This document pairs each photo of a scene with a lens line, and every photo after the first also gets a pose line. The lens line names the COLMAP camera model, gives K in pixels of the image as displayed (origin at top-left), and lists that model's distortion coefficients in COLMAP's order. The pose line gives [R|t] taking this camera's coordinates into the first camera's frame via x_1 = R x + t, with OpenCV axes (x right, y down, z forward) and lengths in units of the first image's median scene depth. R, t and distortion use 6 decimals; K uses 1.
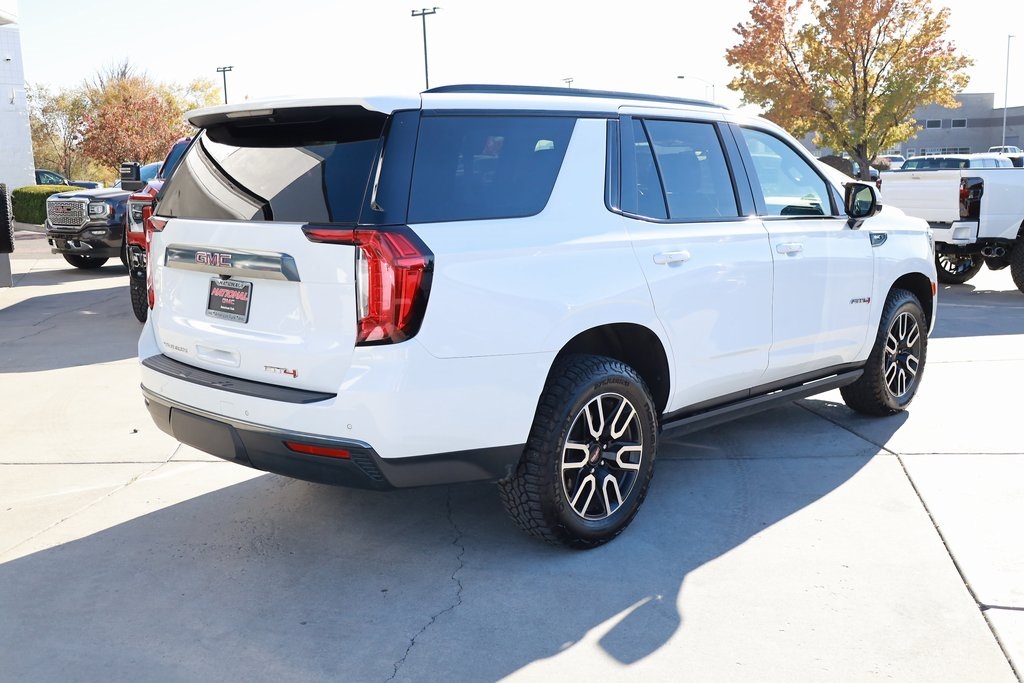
lens RADIAL K [[1042.8, 0, 518.5], [0, 1042.8, 345.1], [0, 0, 1]] dist [-0.025063, 0.000000]
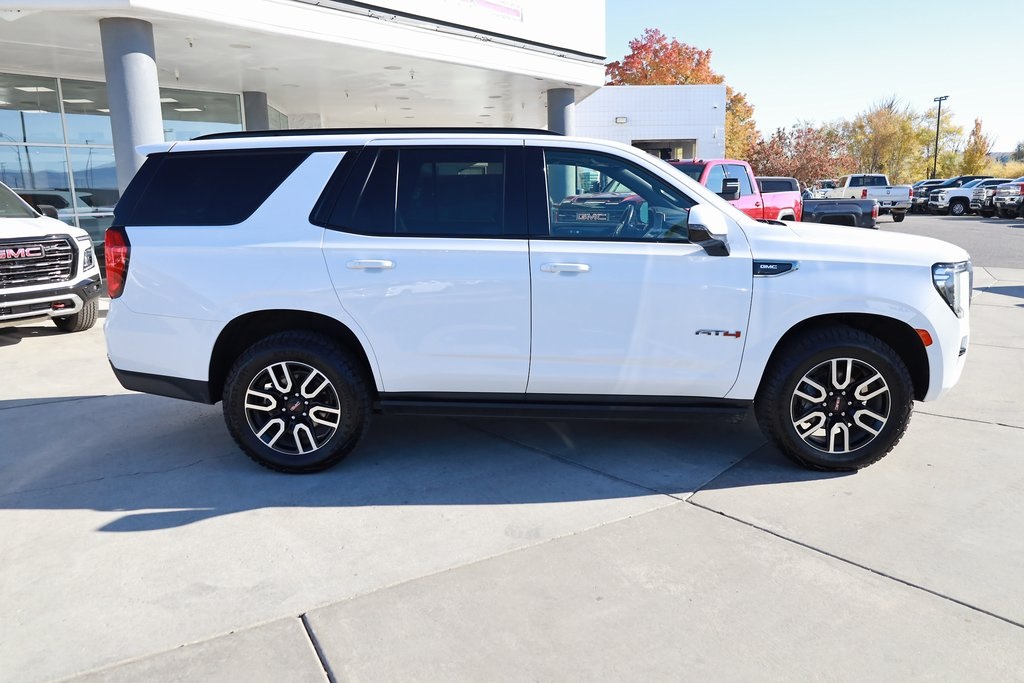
lens RADIAL K [[774.6, 0, 511.3], [0, 774.6, 344.8], [0, 0, 1]] dist [-0.017123, 0.010525]
pose [[0.653193, 0.154178, -0.741328, 0.969989], [-0.124661, 0.987588, 0.095553, -0.101198], [0.746859, 0.030000, 0.664306, 0.542566]]
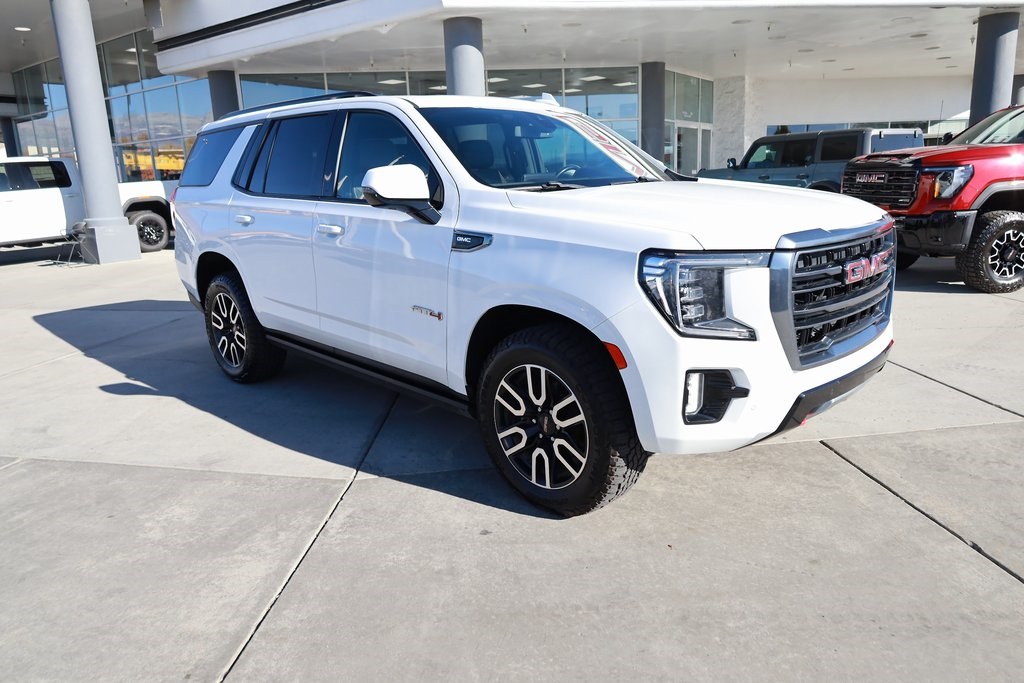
lens RADIAL K [[706.1, 0, 507.5], [0, 706.1, 339.5], [0, 0, 1]] dist [-0.015552, 0.003289]
pose [[-0.047643, 0.252830, -0.966337, 1.167266], [-0.136308, 0.956740, 0.257039, -0.232834], [0.989520, 0.143965, -0.011119, 1.441692]]
